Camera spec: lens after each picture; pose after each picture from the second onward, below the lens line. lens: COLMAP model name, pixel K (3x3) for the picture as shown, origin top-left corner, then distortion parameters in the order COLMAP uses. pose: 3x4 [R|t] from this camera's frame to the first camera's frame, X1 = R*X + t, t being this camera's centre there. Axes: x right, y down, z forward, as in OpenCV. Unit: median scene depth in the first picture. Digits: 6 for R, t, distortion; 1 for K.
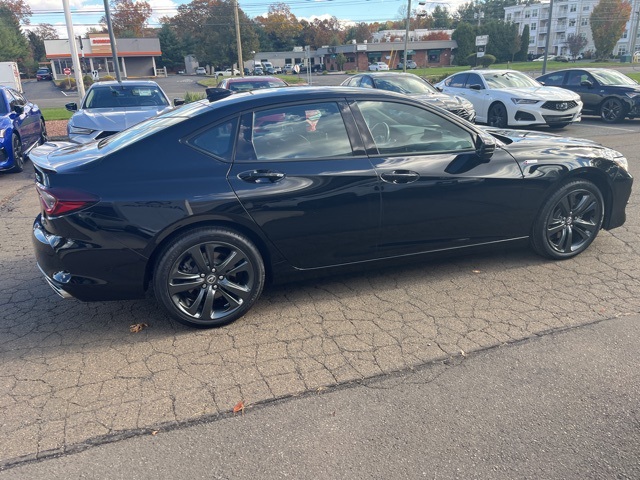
lens RADIAL K [[482.4, 0, 320.5], [0, 482.4, 240.3], [0, 0, 1]] dist [0.080729, -0.103494]
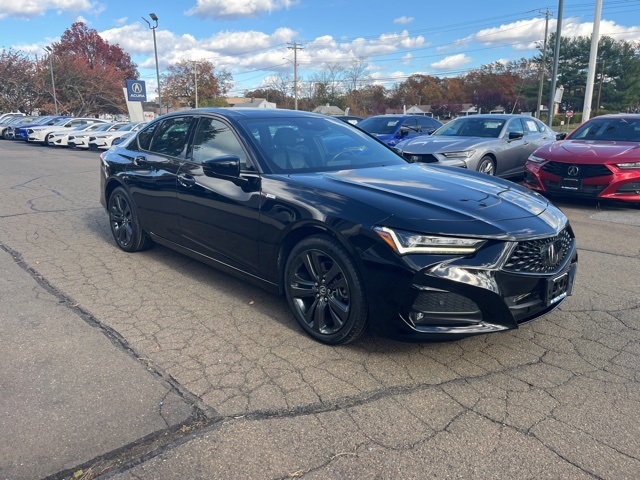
lens RADIAL K [[482.4, 0, 319.8], [0, 482.4, 234.9], [0, 0, 1]] dist [0.080729, -0.103494]
pose [[0.405510, 0.245981, -0.880372, 0.064323], [-0.319705, 0.940450, 0.115507, -0.011531], [0.856358, 0.234620, 0.460004, 0.035865]]
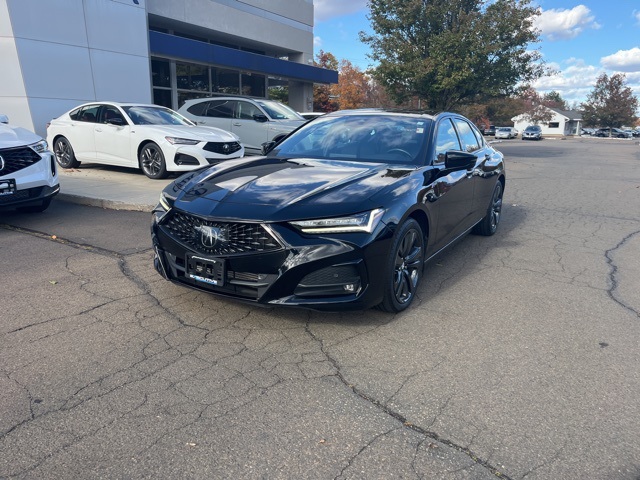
lens RADIAL K [[482.4, 0, 317.0], [0, 482.4, 240.9], [0, 0, 1]] dist [0.080729, -0.103494]
pose [[-0.777197, 0.166658, -0.606787, 0.055543], [-0.203127, 0.846222, 0.492593, -0.033975], [0.595571, 0.506097, -0.623828, 0.103027]]
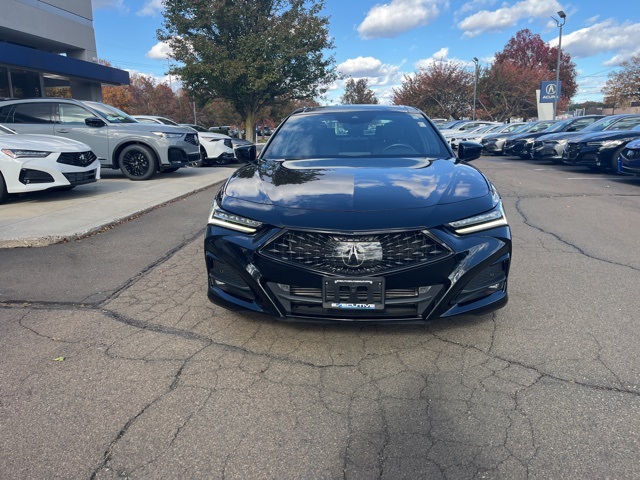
lens RADIAL K [[482.4, 0, 319.6], [0, 482.4, 234.4], [0, 0, 1]] dist [0.080729, -0.103494]
pose [[-0.409124, 0.238089, -0.880870, 0.068929], [-0.275074, 0.888269, 0.367848, -0.025202], [0.870030, 0.392800, -0.297920, 0.078746]]
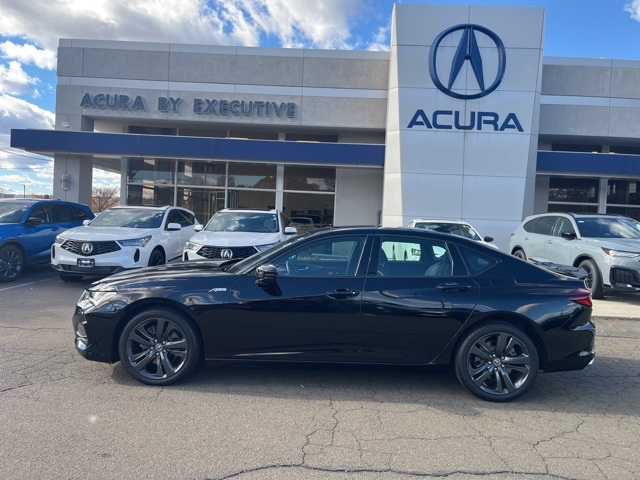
lens RADIAL K [[482.4, 0, 318.2], [0, 482.4, 237.1], [0, 0, 1]] dist [0.080729, -0.103494]
pose [[-0.931996, -0.016813, 0.362079, -0.019378], [0.111803, 0.936883, 0.331286, -0.039985], [-0.344796, 0.349239, -0.871291, 0.119611]]
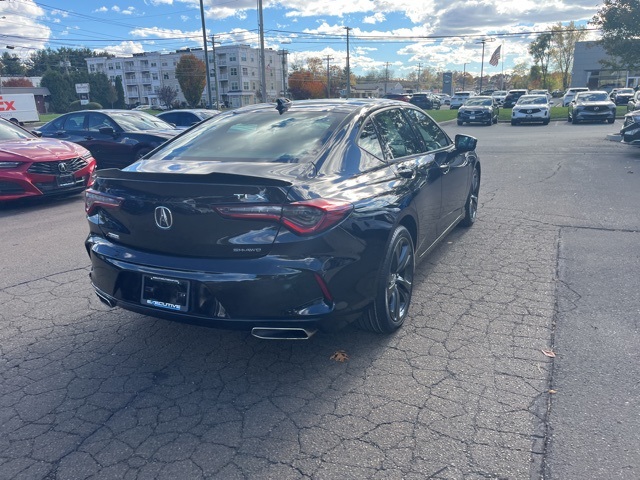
lens RADIAL K [[482.4, 0, 317.7], [0, 482.4, 230.8], [0, 0, 1]] dist [0.080729, -0.103494]
pose [[0.717782, -0.166214, 0.676138, -0.043312], [0.239654, 0.970730, -0.015782, -0.001595], [-0.653724, 0.173367, 0.736606, 0.015528]]
